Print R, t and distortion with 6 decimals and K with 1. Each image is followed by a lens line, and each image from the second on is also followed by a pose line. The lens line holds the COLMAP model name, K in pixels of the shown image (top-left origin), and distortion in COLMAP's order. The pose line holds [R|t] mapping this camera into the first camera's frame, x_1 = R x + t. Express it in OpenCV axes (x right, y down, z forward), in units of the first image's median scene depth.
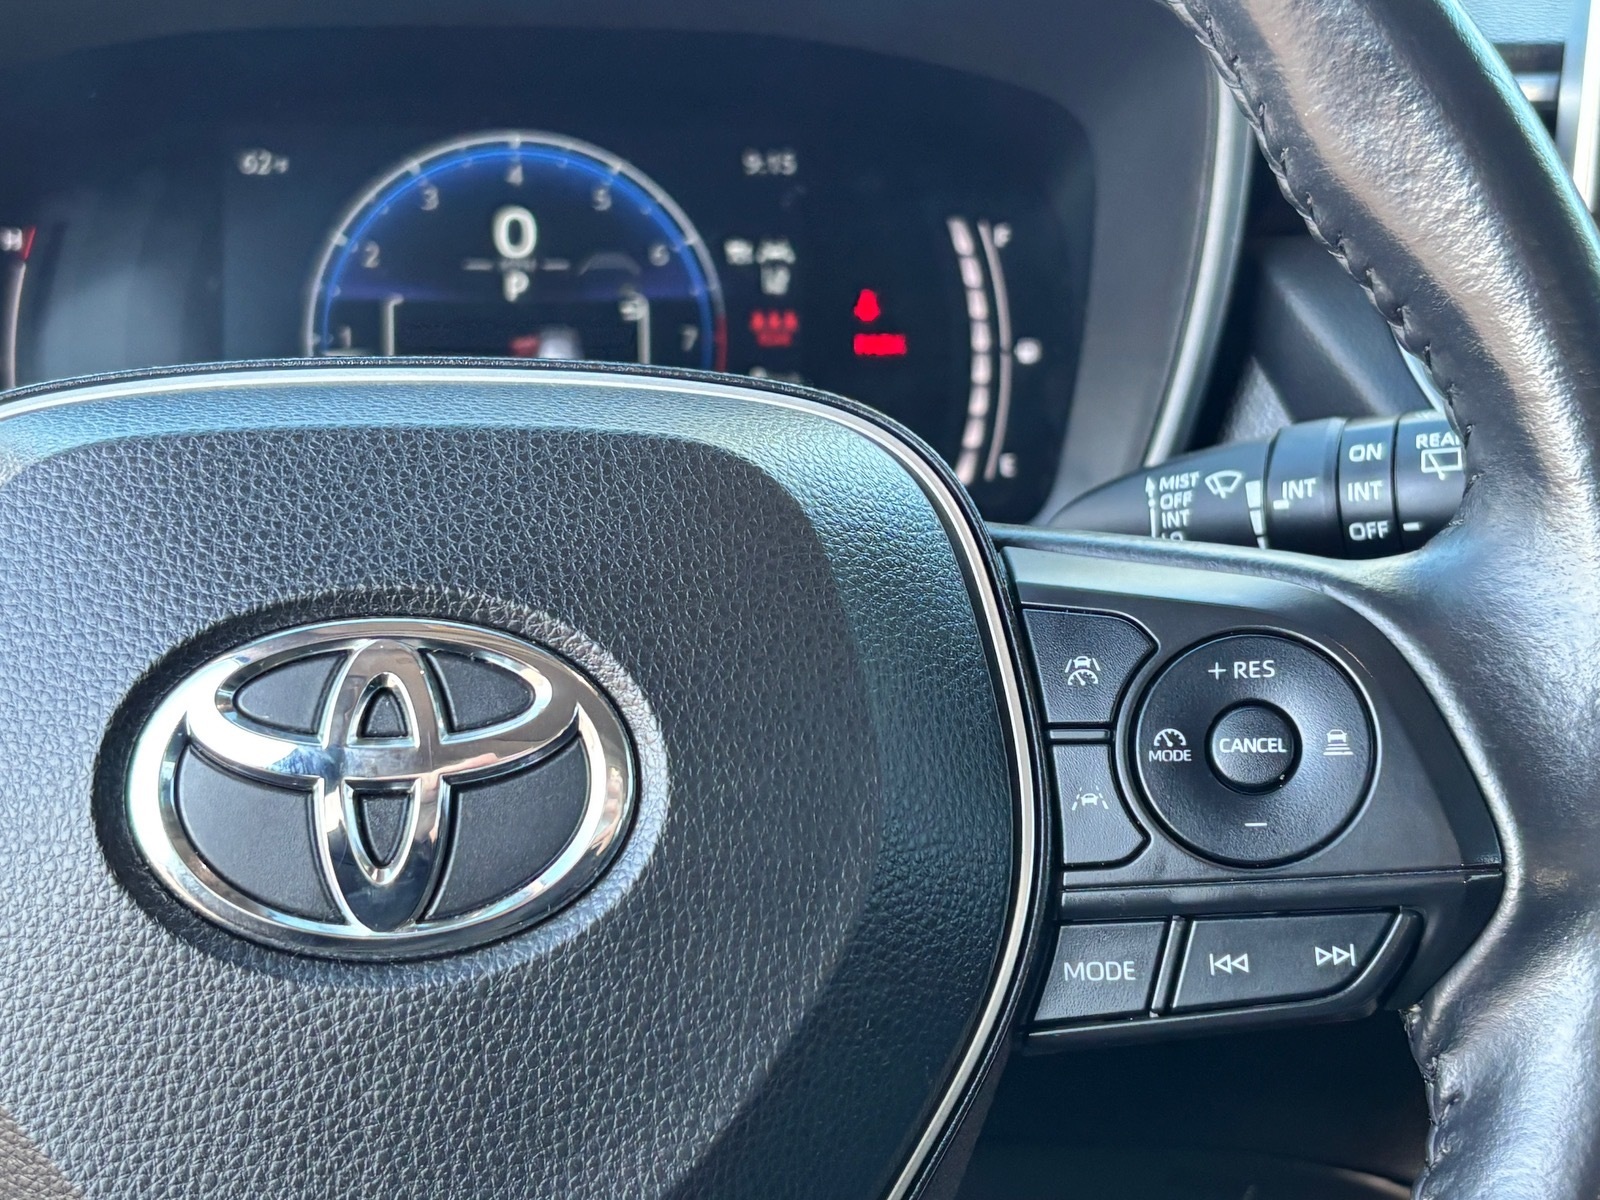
lens RADIAL K [[2435.0, 0, 831.5], [0, 2435.0, 599.5], [0, 0, 1]] dist [0.084895, 0.000000]
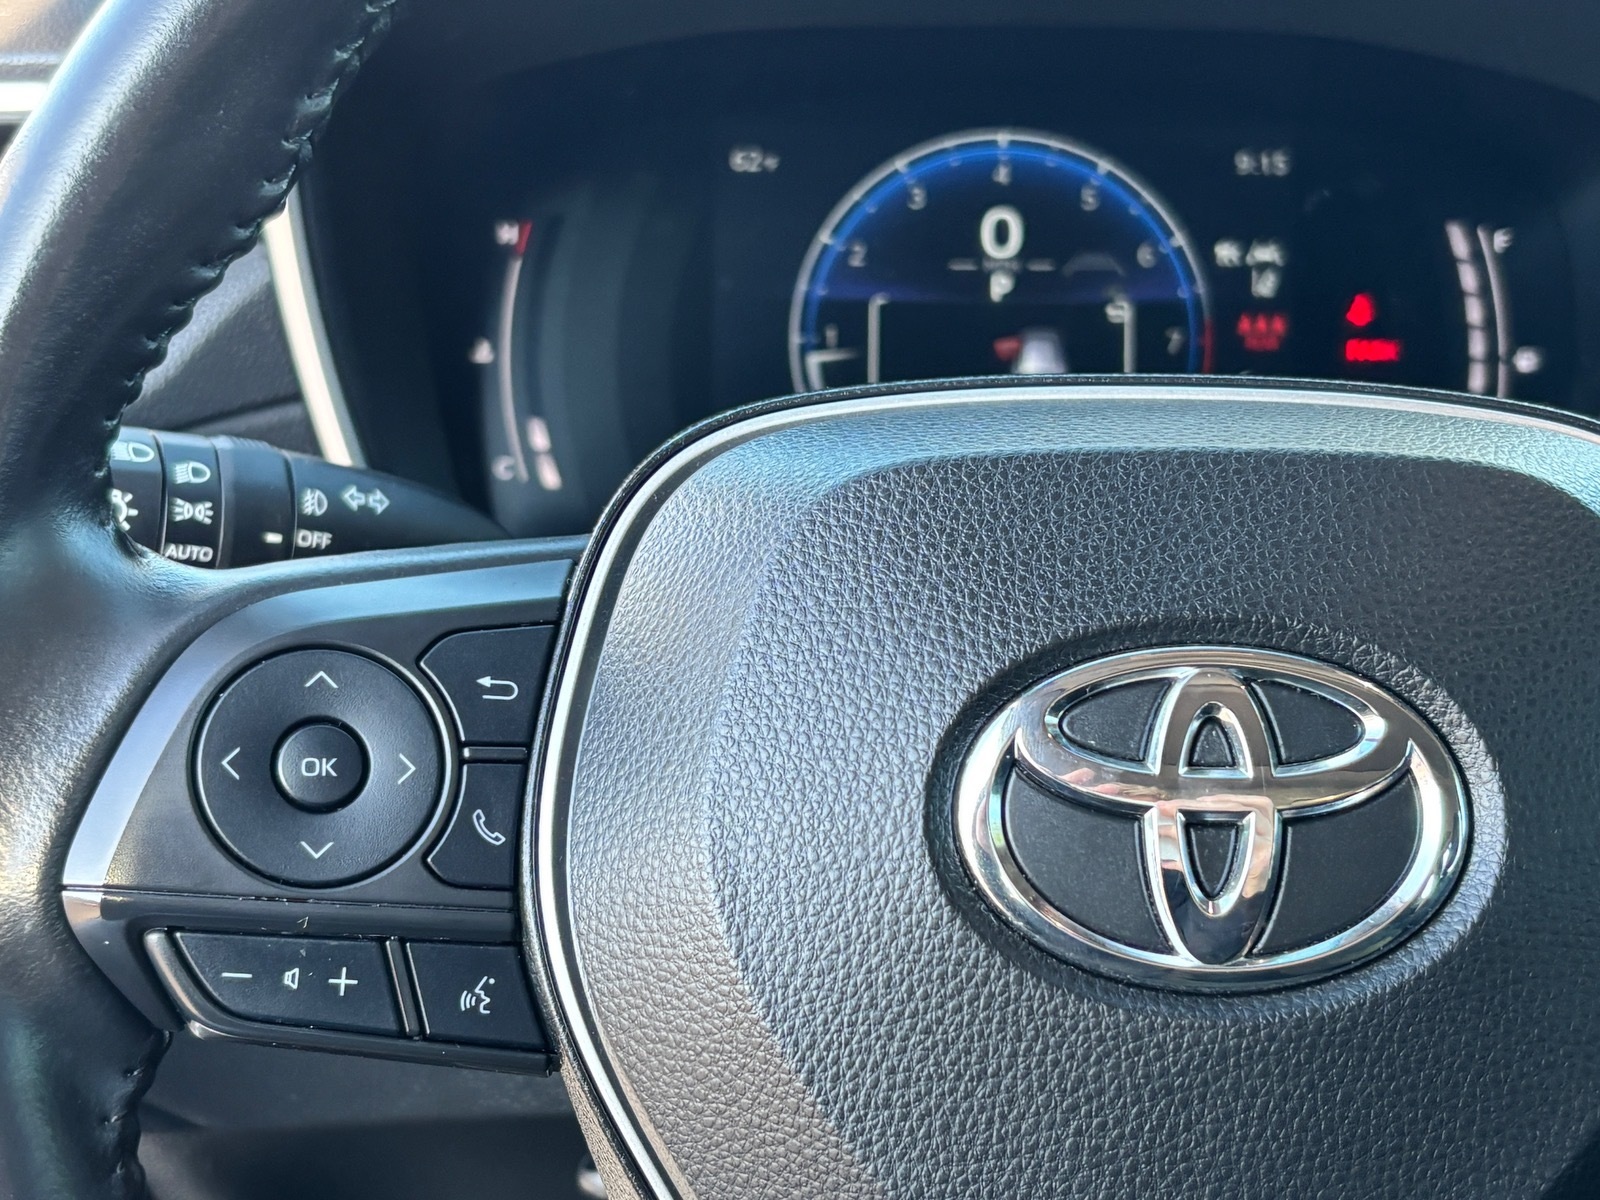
lens RADIAL K [[2435.0, 0, 778.3], [0, 2435.0, 626.4], [0, 0, 1]] dist [0.084895, 0.000000]
pose [[0.996923, 0.025884, -0.073990, -0.249006], [-0.024472, 0.999502, 0.019923, -0.013812], [0.074469, -0.018051, 0.997060, 0.003596]]
